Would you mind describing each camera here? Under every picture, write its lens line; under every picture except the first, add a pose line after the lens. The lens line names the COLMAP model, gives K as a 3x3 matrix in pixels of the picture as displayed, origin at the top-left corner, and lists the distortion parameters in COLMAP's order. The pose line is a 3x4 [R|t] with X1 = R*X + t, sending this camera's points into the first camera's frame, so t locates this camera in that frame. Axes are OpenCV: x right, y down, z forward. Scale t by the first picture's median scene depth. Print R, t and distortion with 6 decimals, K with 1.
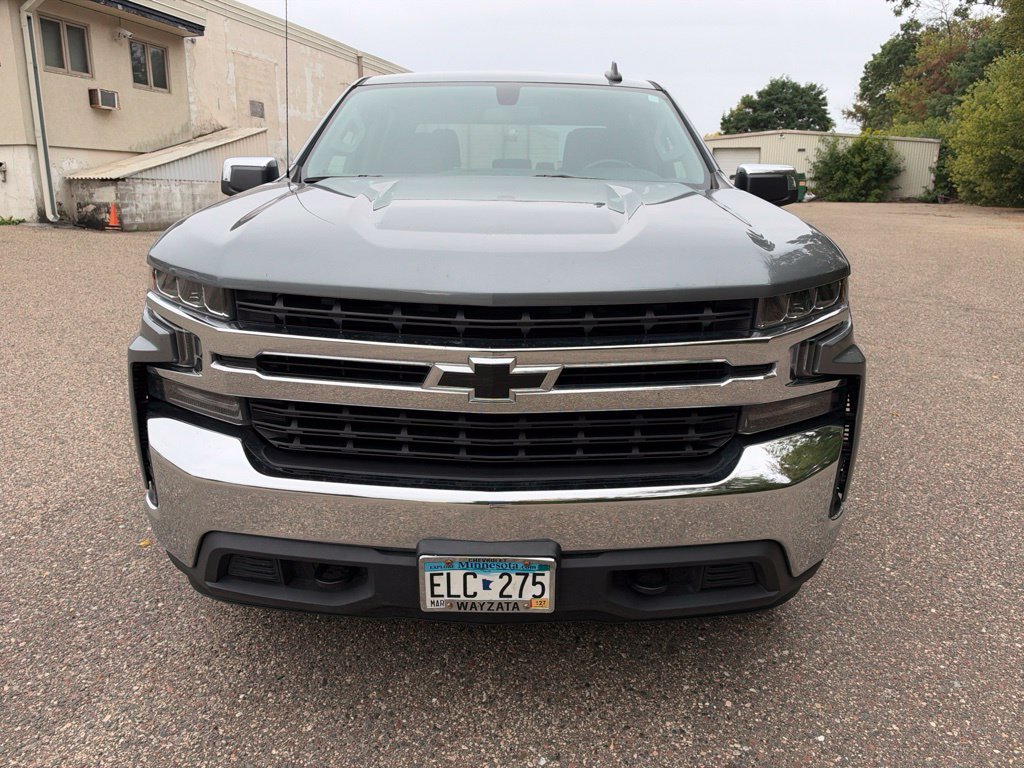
lens RADIAL K [[743.1, 0, 512.0], [0, 743.1, 384.0], [0, 0, 1]] dist [0.006728, 0.006356]
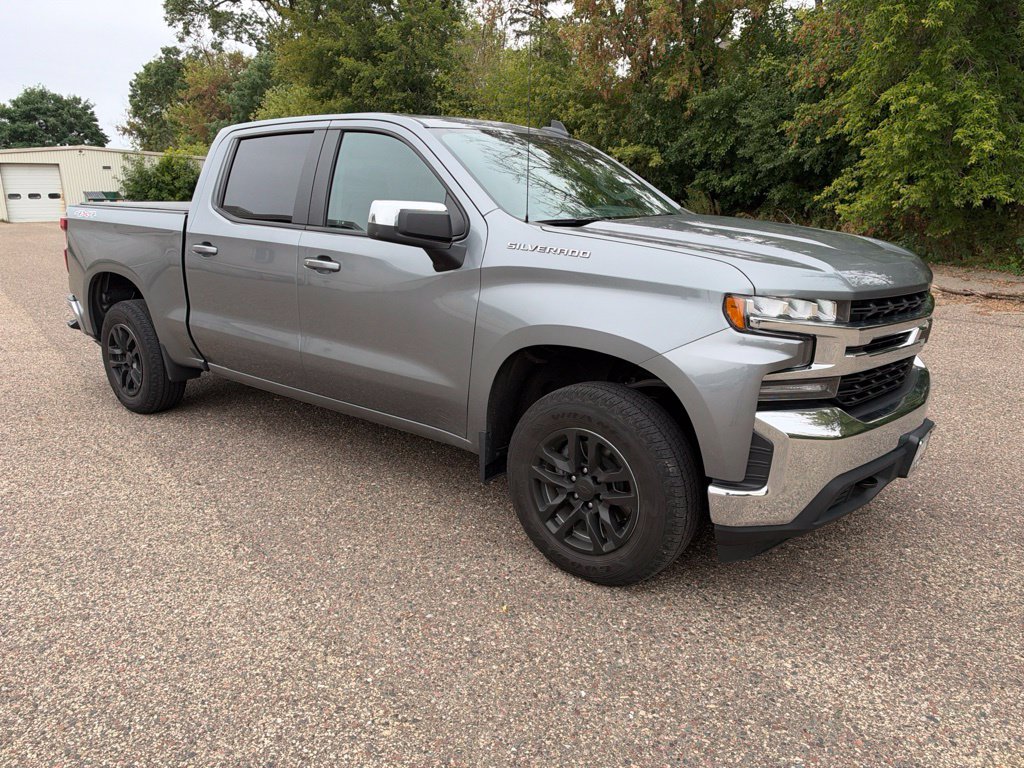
lens RADIAL K [[746.6, 0, 515.2], [0, 746.6, 386.4], [0, 0, 1]] dist [0.001621, -0.007316]
pose [[0.618261, -0.206528, 0.758353, -0.046077], [0.219773, 0.971799, 0.085483, -0.005741], [-0.754622, 0.113814, 0.646214, 0.013840]]
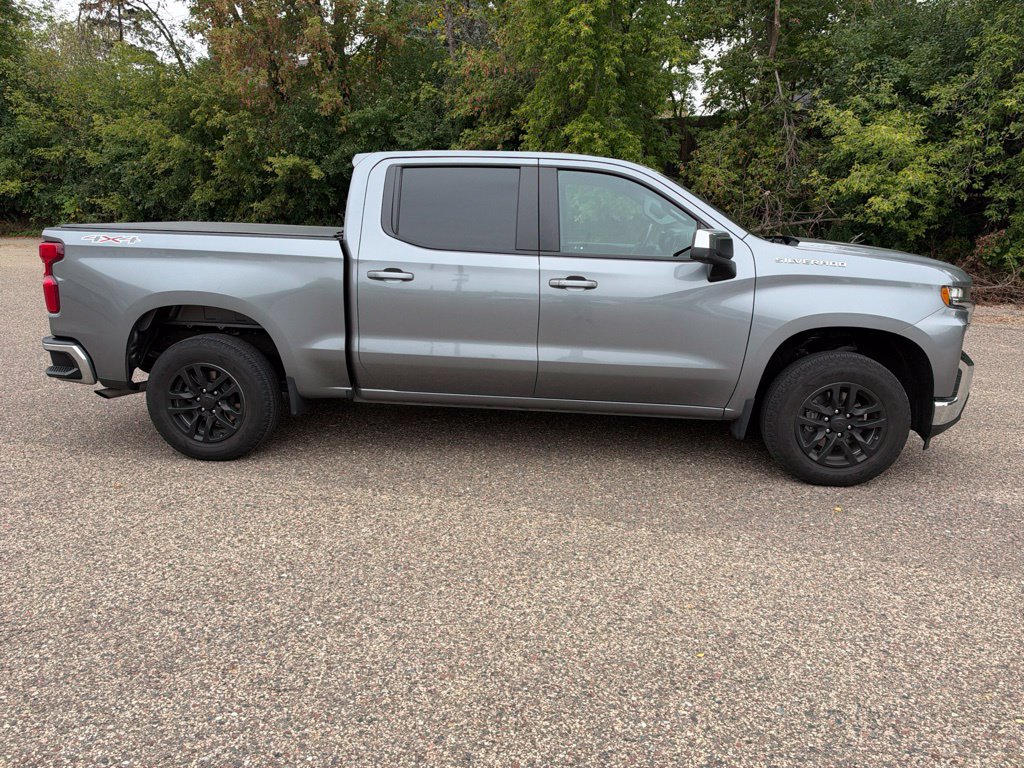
lens RADIAL K [[745.4, 0, 512.0], [0, 745.4, 384.0], [0, 0, 1]] dist [0.000619, -0.002699]
pose [[0.073280, -0.243277, 0.967185, -0.079637], [0.258608, 0.941256, 0.217161, -0.021830], [-0.963199, 0.234208, 0.131888, 0.063170]]
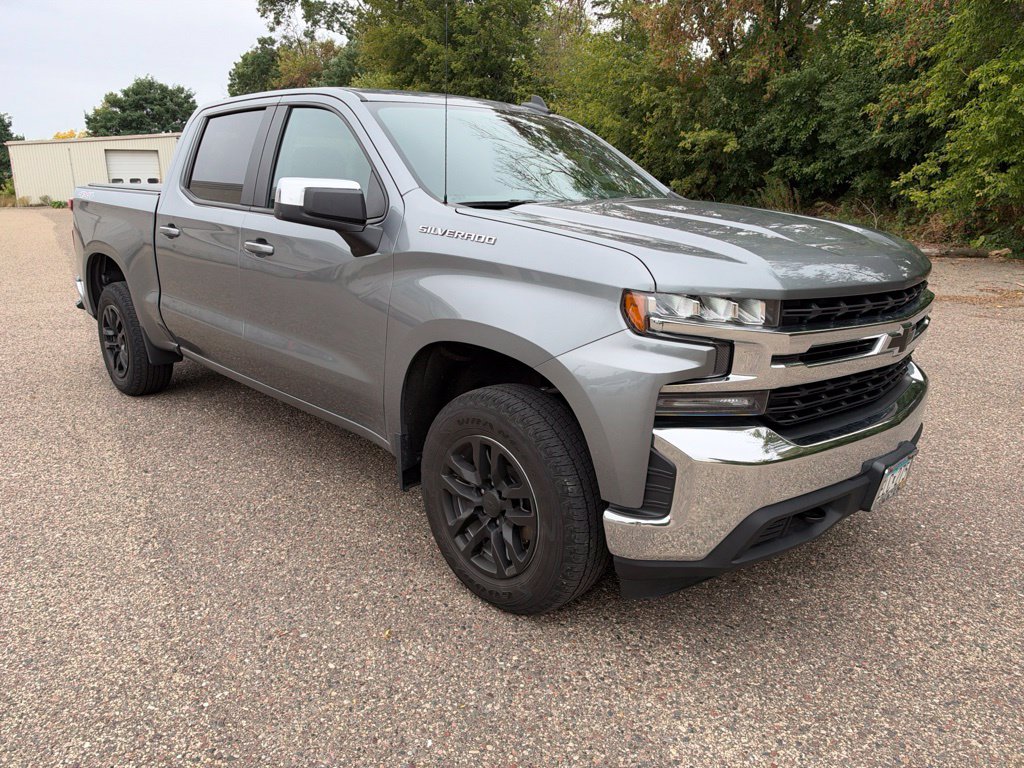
lens RADIAL K [[749.1, 0, 512.0], [0, 749.1, 384.0], [0, 0, 1]] dist [-0.006574, -0.001013]
pose [[0.708738, -0.191120, 0.679091, -0.034884], [0.193873, 0.978307, 0.072993, -0.003807], [-0.678310, 0.079925, 0.730416, 0.009365]]
